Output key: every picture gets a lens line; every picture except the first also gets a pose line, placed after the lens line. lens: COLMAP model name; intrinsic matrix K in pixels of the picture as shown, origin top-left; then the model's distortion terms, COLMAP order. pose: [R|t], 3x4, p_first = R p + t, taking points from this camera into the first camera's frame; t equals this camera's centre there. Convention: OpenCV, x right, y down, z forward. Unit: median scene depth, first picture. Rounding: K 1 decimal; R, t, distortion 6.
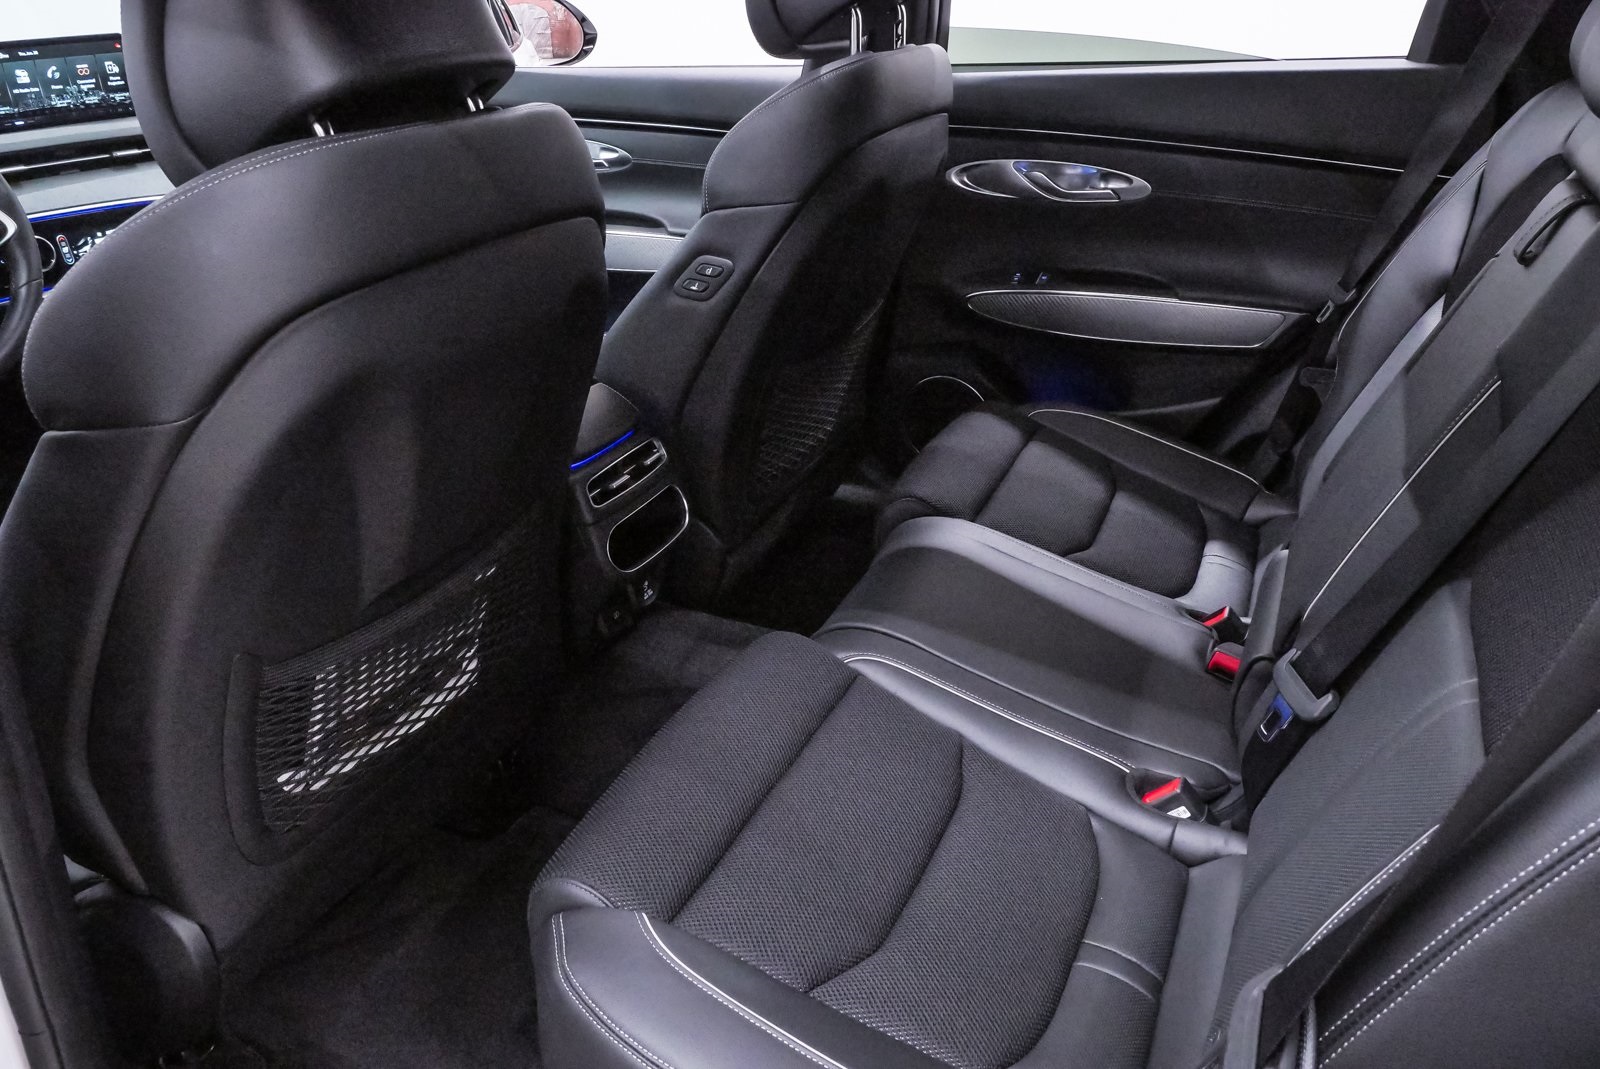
lens RADIAL K [[1176.0, 0, 800.0], [0, 1176.0, 534.5], [0, 0, 1]] dist [-0.040096, 0.008950]
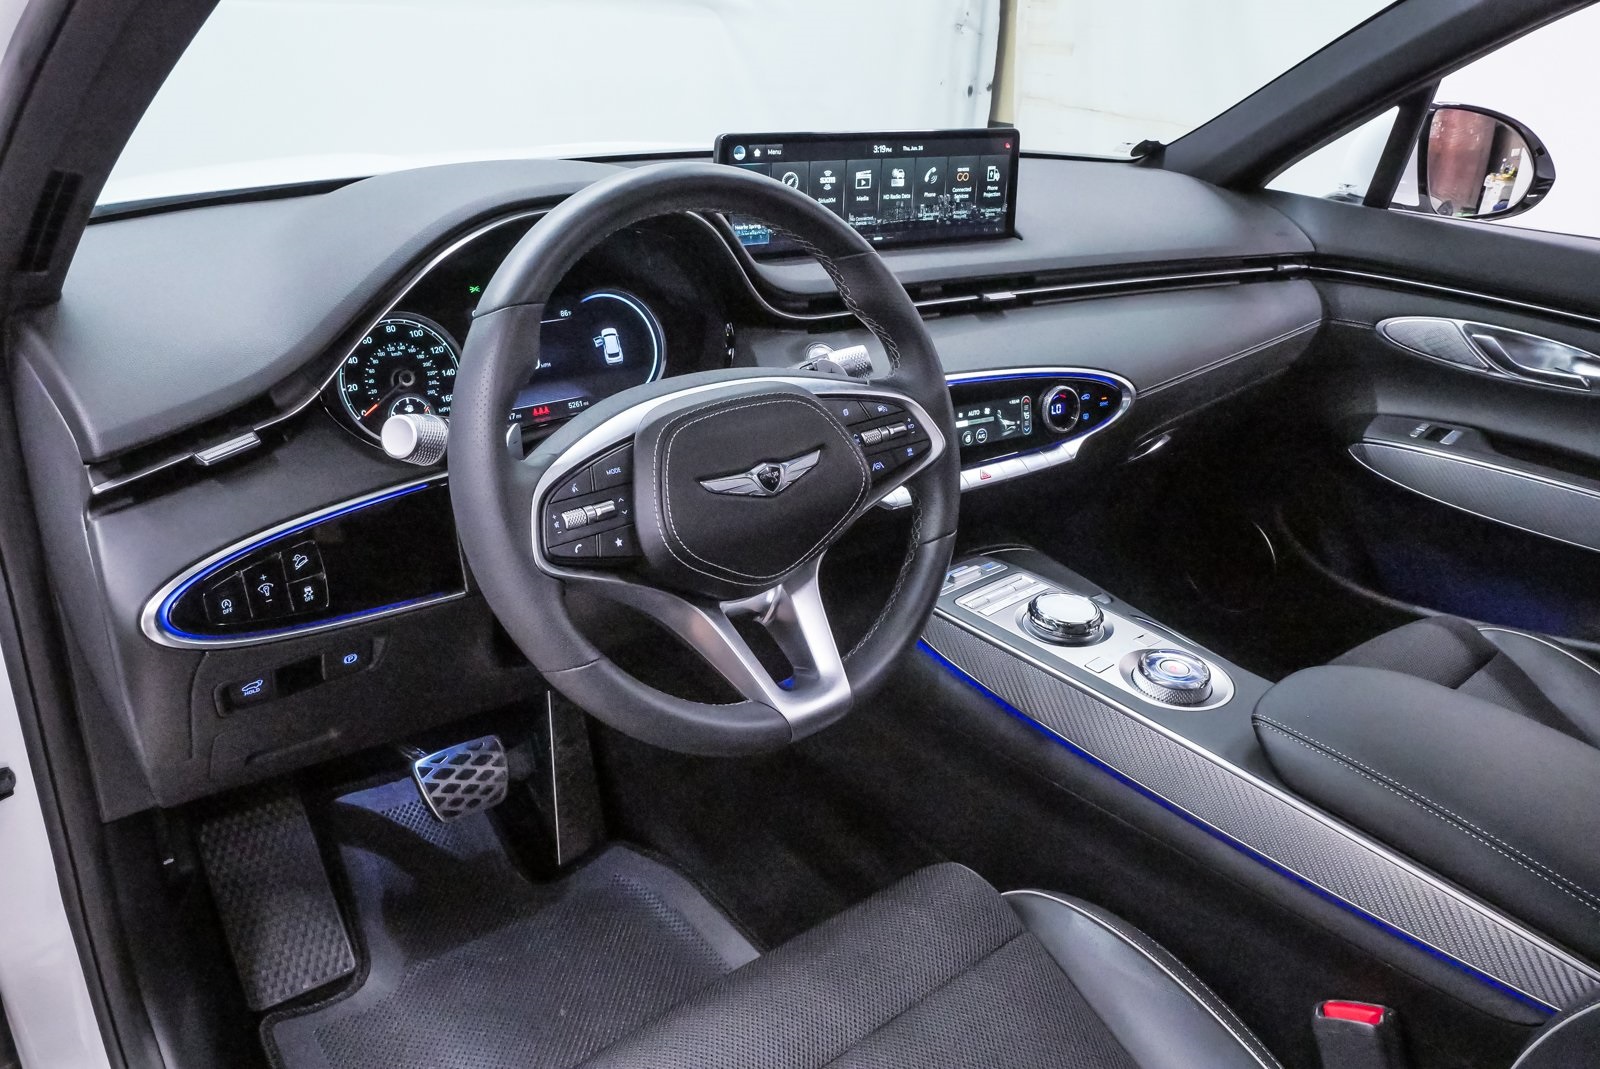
lens RADIAL K [[1176.0, 0, 800.0], [0, 1176.0, 534.5], [0, 0, 1]] dist [-0.040096, 0.008950]
pose [[0.905151, 0.225228, -0.360520, -0.400266], [-0.240371, 0.970677, 0.002917, -0.159938], [0.350605, 0.084018, 0.932747, 0.292277]]
